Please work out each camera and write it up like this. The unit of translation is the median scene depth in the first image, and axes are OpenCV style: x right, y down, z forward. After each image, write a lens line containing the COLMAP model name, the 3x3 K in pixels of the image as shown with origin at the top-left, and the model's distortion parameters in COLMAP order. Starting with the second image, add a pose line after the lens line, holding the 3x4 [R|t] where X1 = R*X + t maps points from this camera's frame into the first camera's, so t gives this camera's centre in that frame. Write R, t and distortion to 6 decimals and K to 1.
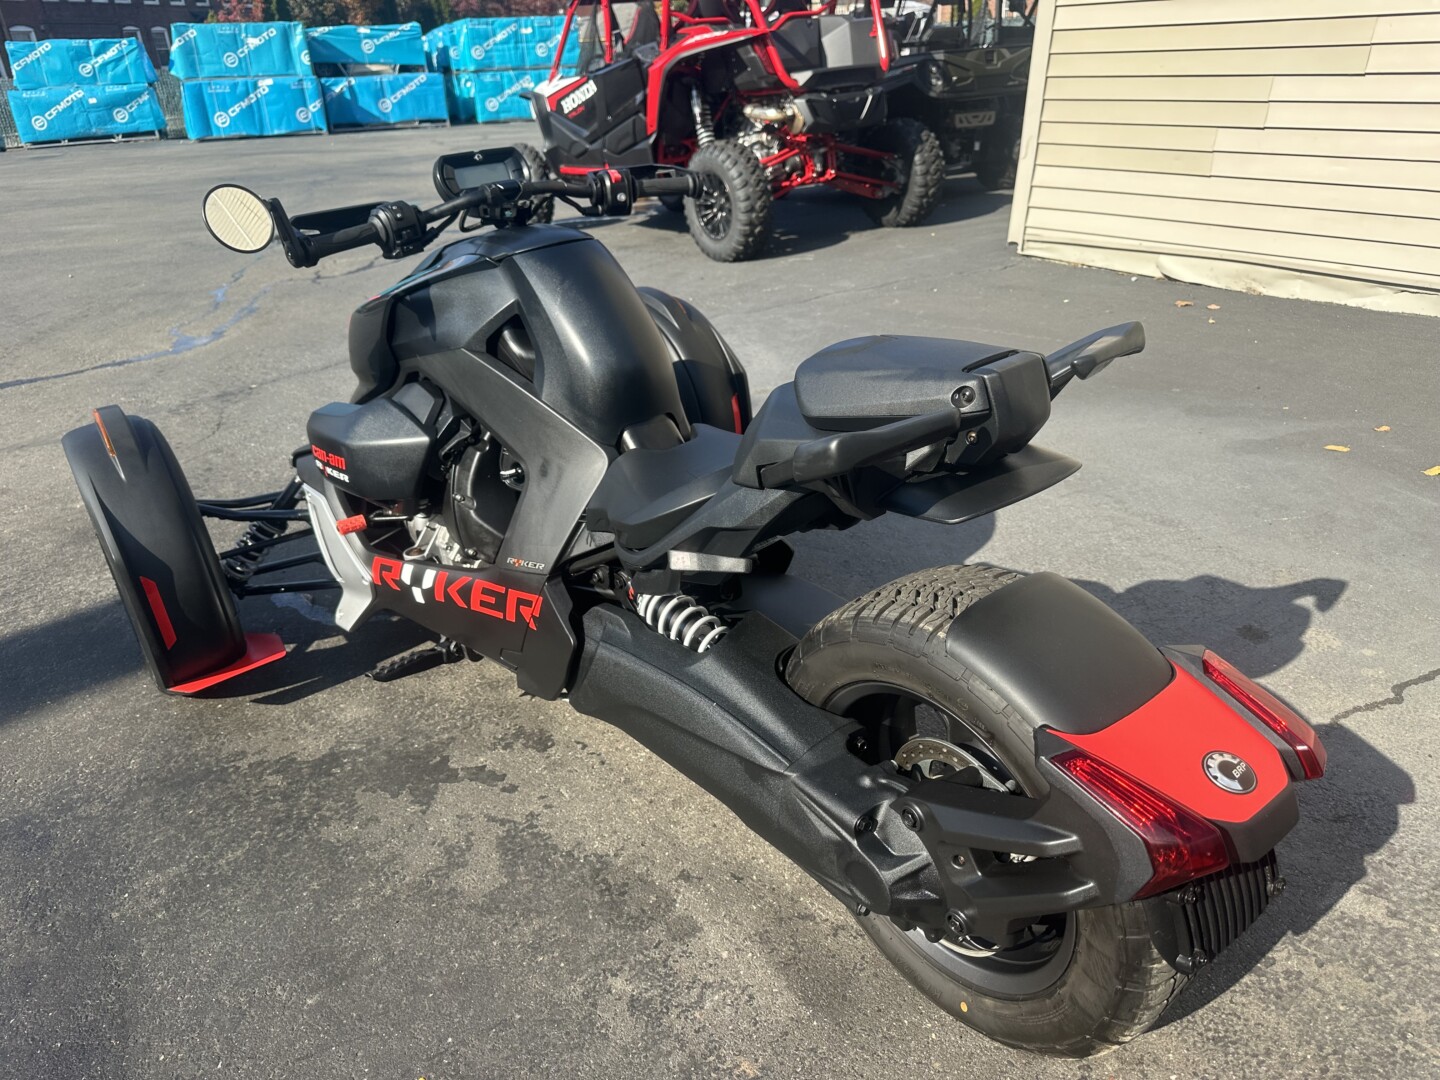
lens RADIAL K [[1014.3, 0, 720.0], [0, 1014.3, 540.0], [0, 0, 1]] dist [0.032518, -0.048701]
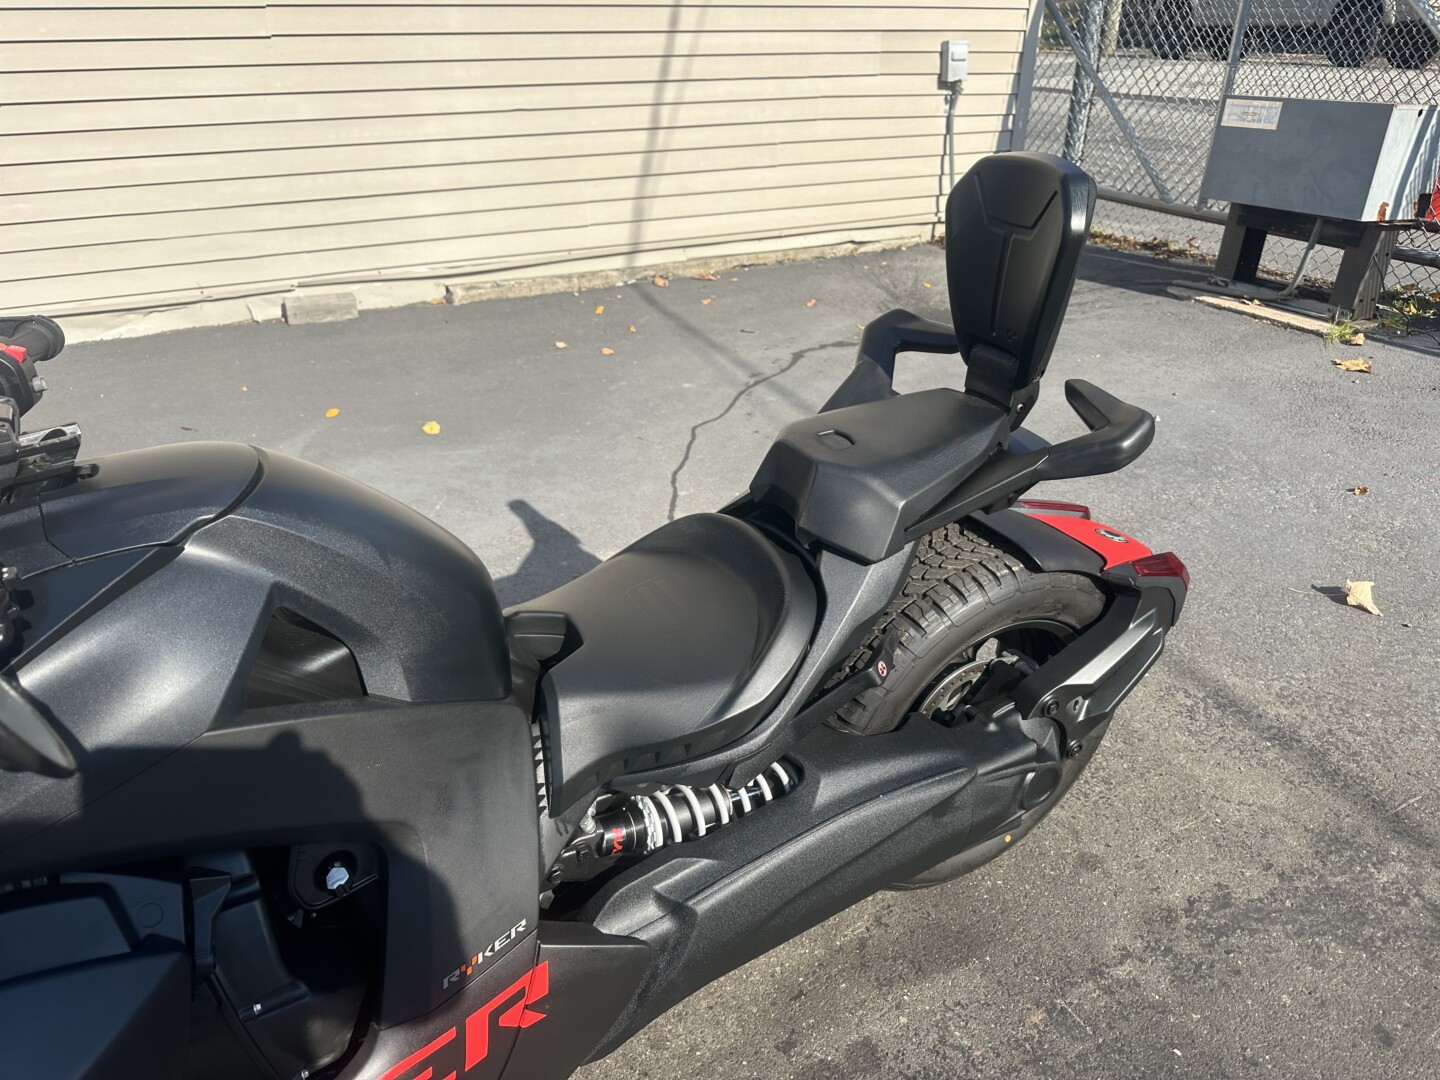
lens RADIAL K [[1026.2, 0, 720.0], [0, 1026.2, 540.0], [0, 0, 1]] dist [0.004962, -0.002954]
pose [[0.149750, -0.411109, 0.899202, -0.465405], [0.422890, 0.848704, 0.317595, -0.242052], [-0.893722, 0.332704, 0.300947, 0.454505]]
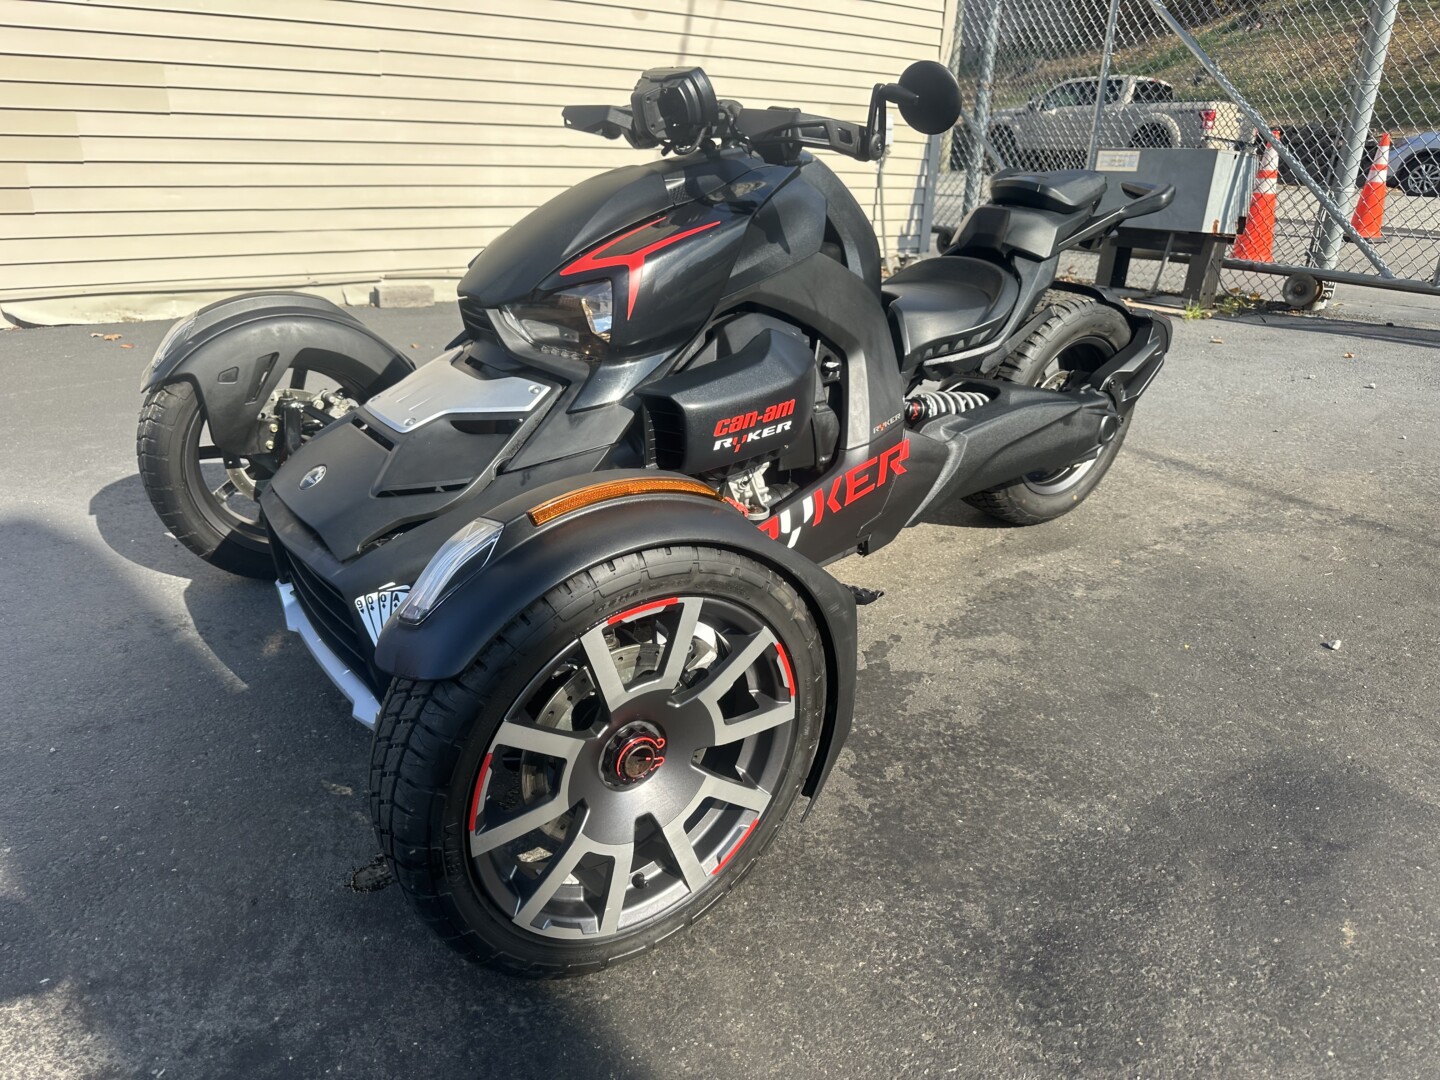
lens RADIAL K [[1016.9, 0, 720.0], [0, 1016.9, 540.0], [0, 0, 1]] dist [0.010835, -0.018213]
pose [[0.011286, -0.317064, 0.948337, -1.010254], [0.406857, 0.867798, 0.285295, -0.204122], [-0.913422, 0.382618, 0.138794, 0.797860]]
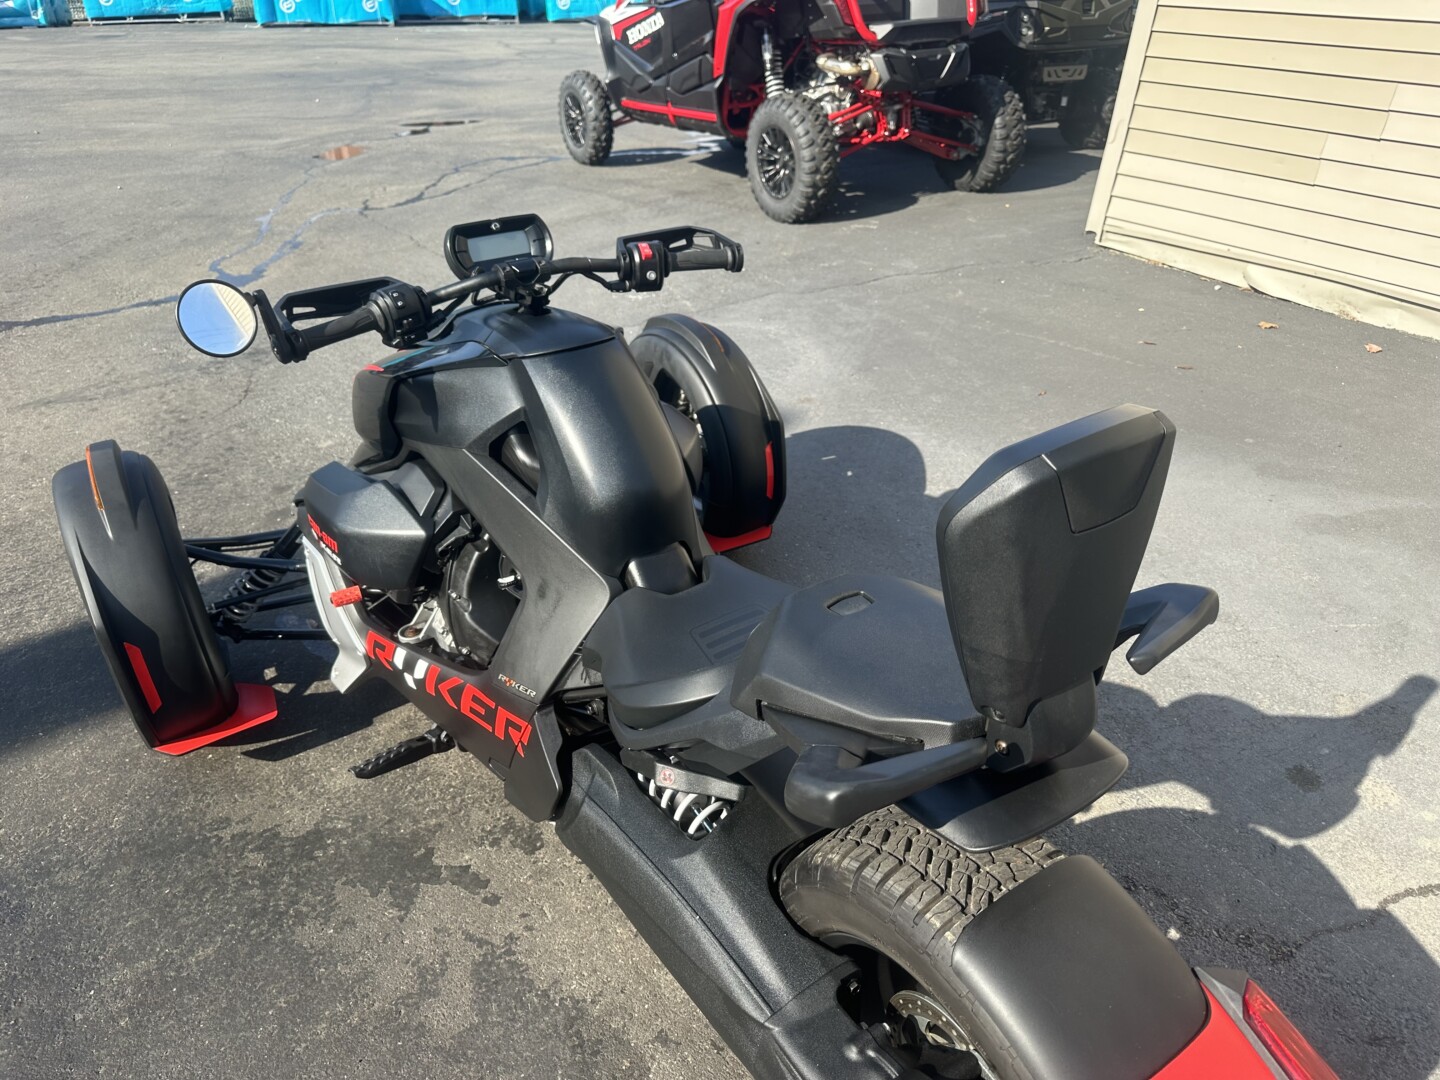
lens RADIAL K [[1016.9, 0, 720.0], [0, 1016.9, 540.0], [0, 0, 1]] dist [0.010835, -0.018213]
pose [[0.996307, 0.076371, -0.039242, 0.014490], [-0.072890, 0.993832, 0.083577, -0.150323], [0.045382, -0.080408, 0.995728, 0.069543]]
